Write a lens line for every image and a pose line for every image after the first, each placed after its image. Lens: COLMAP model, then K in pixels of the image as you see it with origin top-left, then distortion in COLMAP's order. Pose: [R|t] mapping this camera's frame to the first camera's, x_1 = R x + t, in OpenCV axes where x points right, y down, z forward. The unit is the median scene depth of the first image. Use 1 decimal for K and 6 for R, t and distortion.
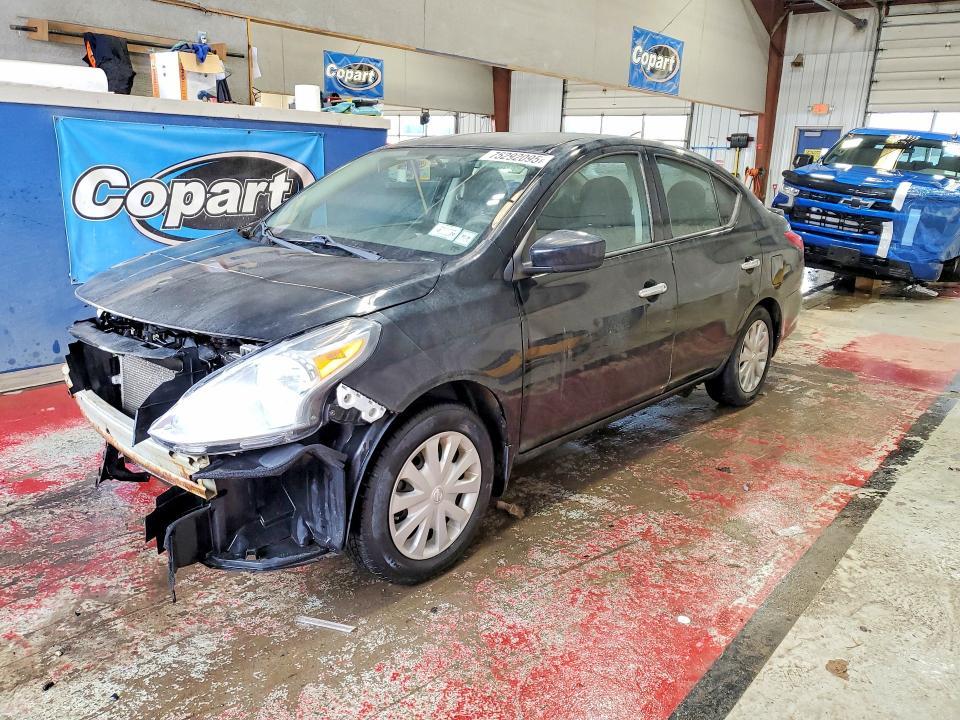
lens RADIAL K [[759.0, 0, 476.1], [0, 759.0, 359.1], [0, 0, 1]] dist [0.010180, 0.005533]
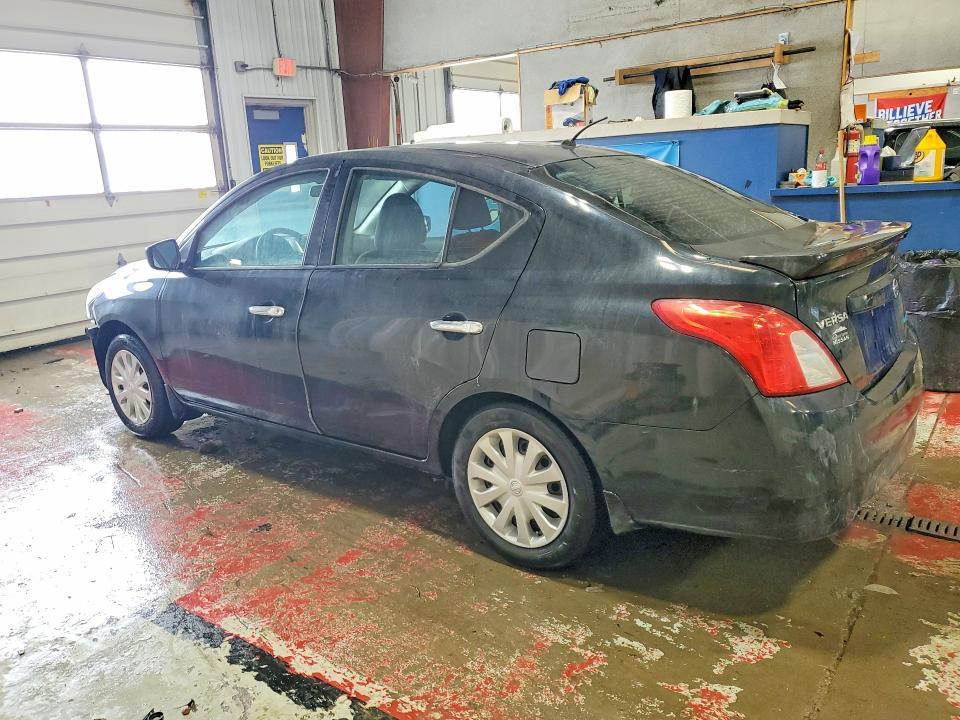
lens RADIAL K [[759.0, 0, 476.1], [0, 759.0, 359.1], [0, 0, 1]] dist [0.010180, 0.005533]
pose [[0.043823, 0.204249, -0.977938, 1.028224], [-0.208291, 0.959234, 0.191009, -0.230238], [0.977085, 0.195325, 0.084579, 1.007710]]
